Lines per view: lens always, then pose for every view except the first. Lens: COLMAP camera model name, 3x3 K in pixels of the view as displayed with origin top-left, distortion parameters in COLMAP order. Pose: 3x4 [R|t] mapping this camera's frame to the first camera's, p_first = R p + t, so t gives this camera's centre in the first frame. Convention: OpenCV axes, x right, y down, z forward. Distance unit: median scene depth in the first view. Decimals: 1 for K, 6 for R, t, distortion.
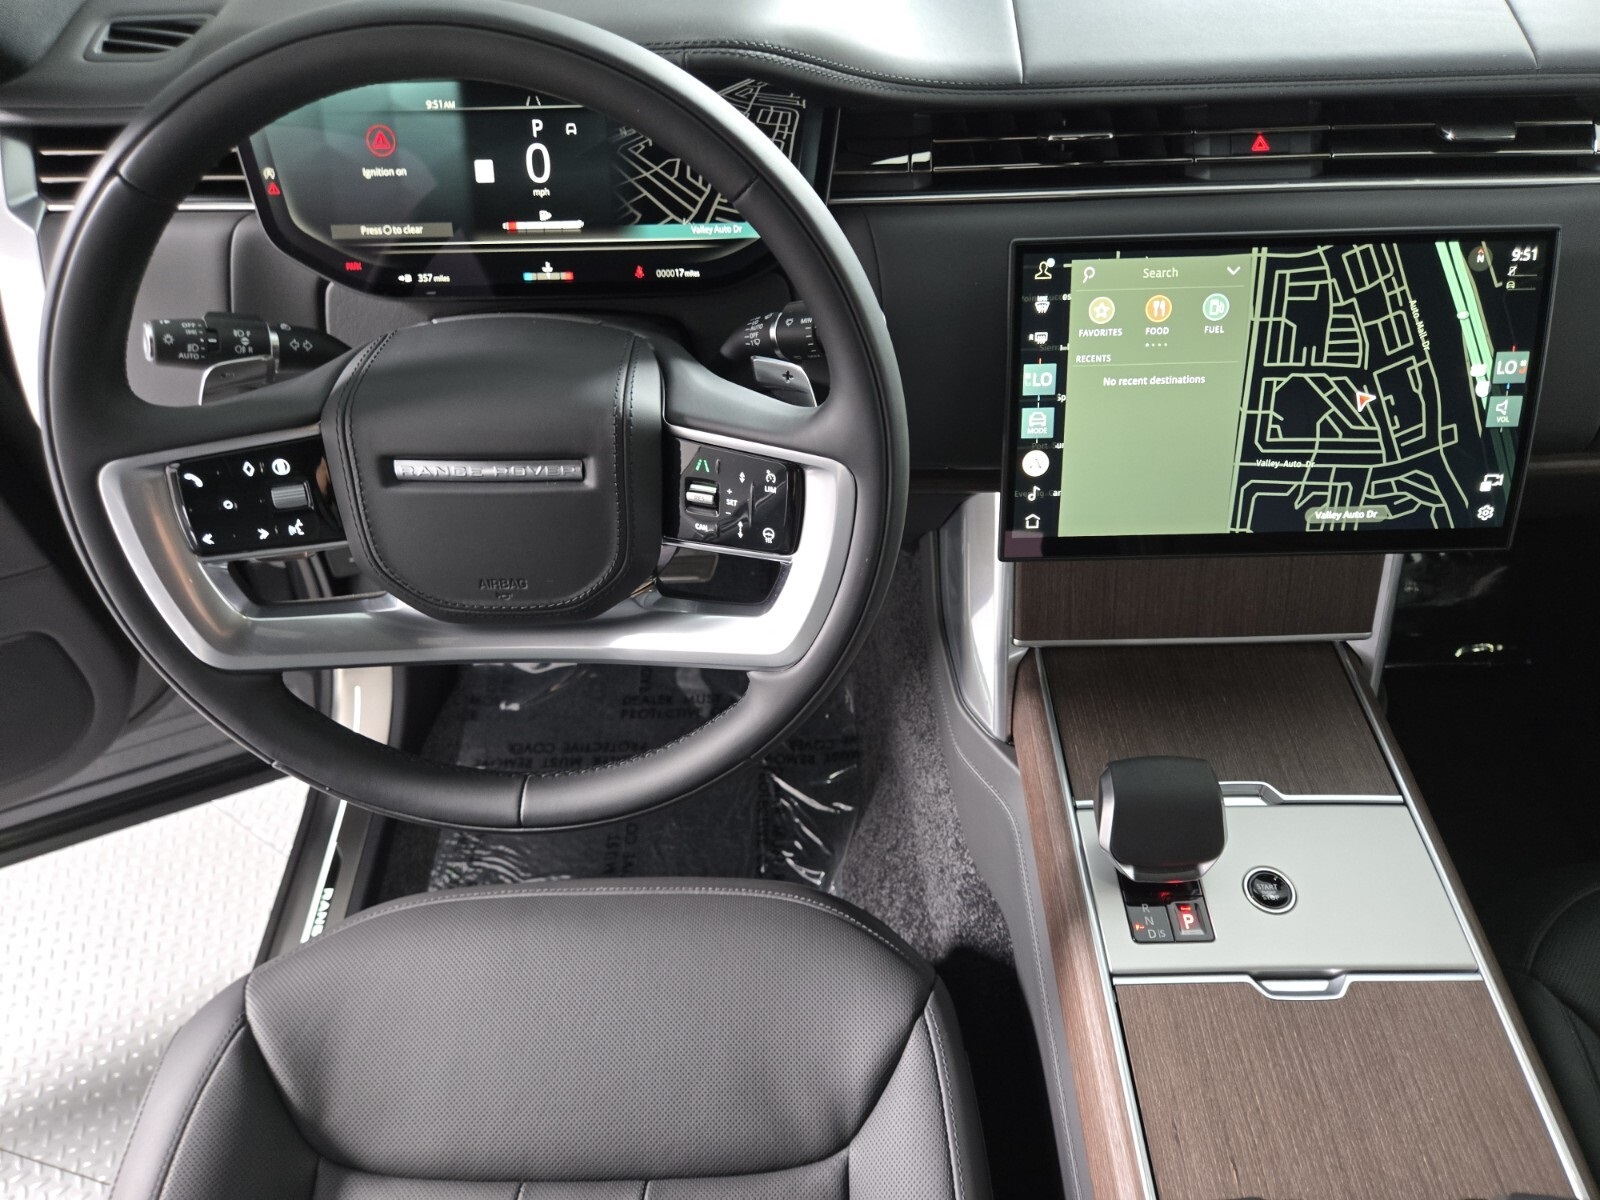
lens RADIAL K [[1109.6, 0, 790.1], [0, 1109.6, 607.4], [0, 0, 1]] dist [0.040721, -0.046859]
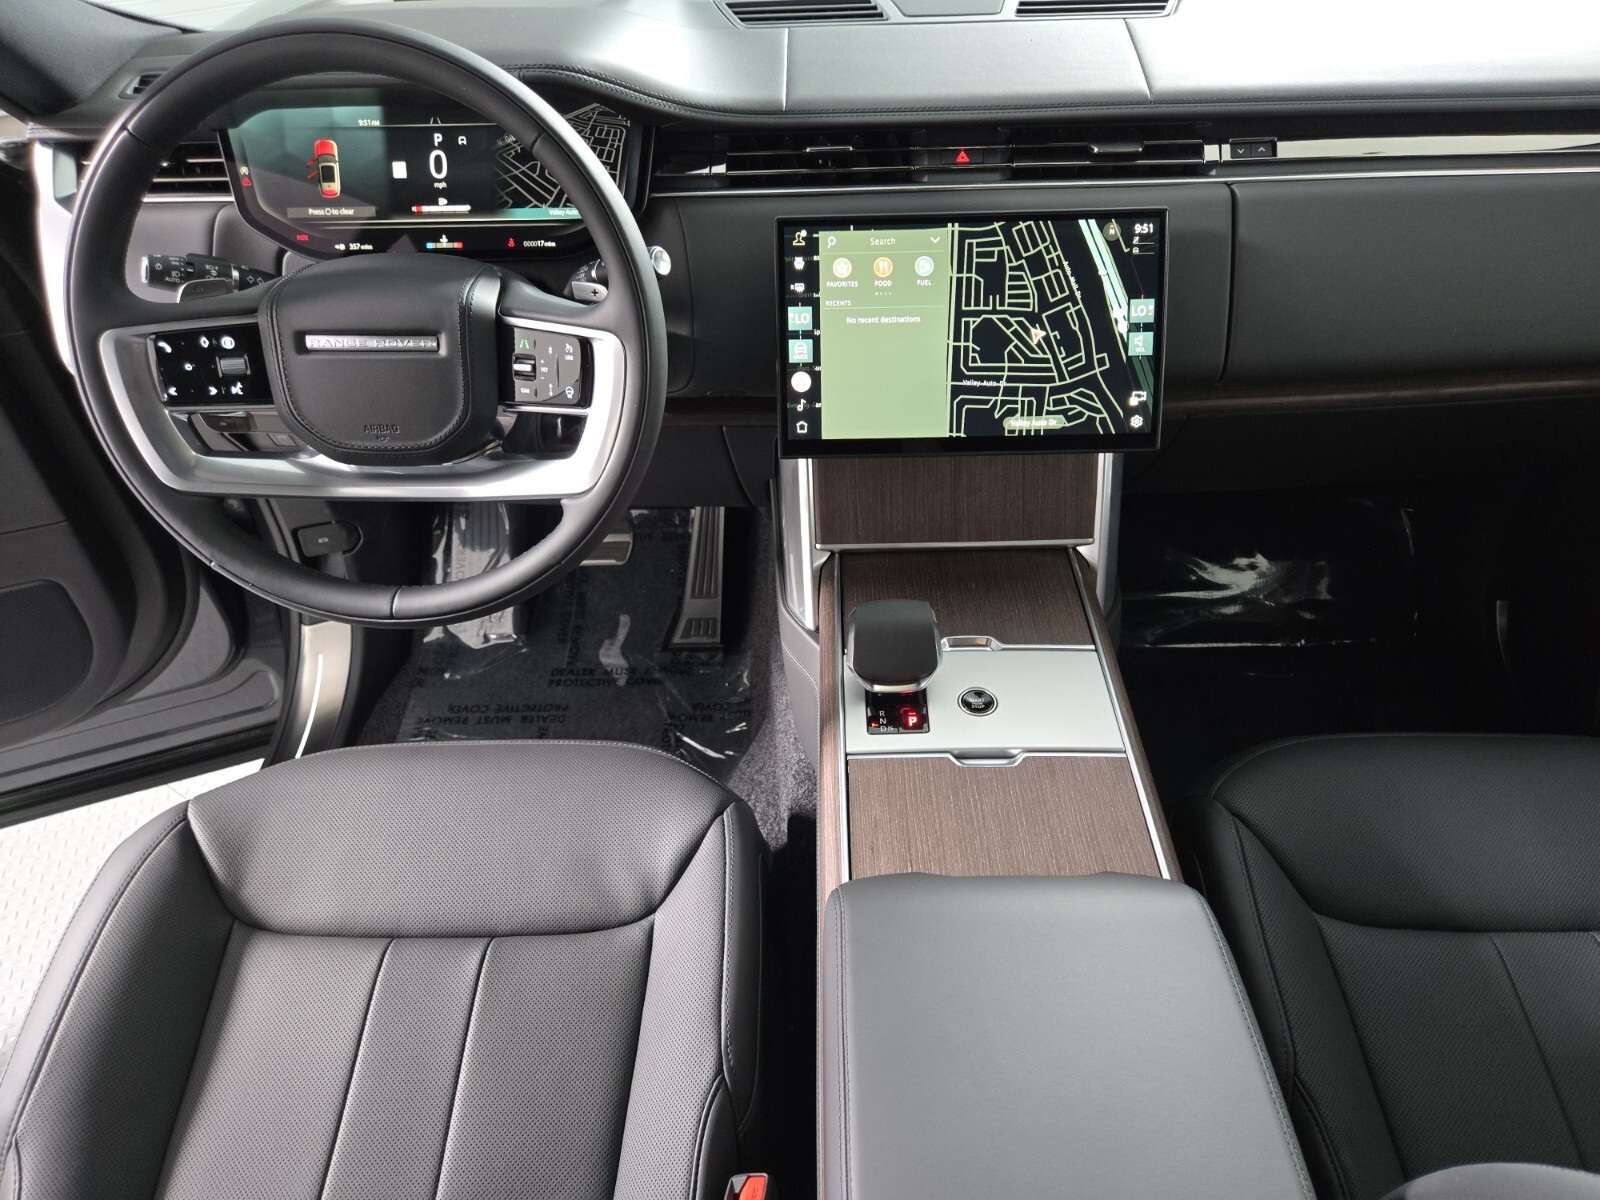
lens RADIAL K [[1109.6, 0, 808.2], [0, 1109.6, 609.6], [0, 0, 1]] dist [0.040721, -0.046859]
pose [[0.999963, 0.007680, -0.003944, 0.242971], [-0.008094, 0.992920, -0.118505, 0.311430], [0.003006, 0.118532, 0.992946, -0.310275]]
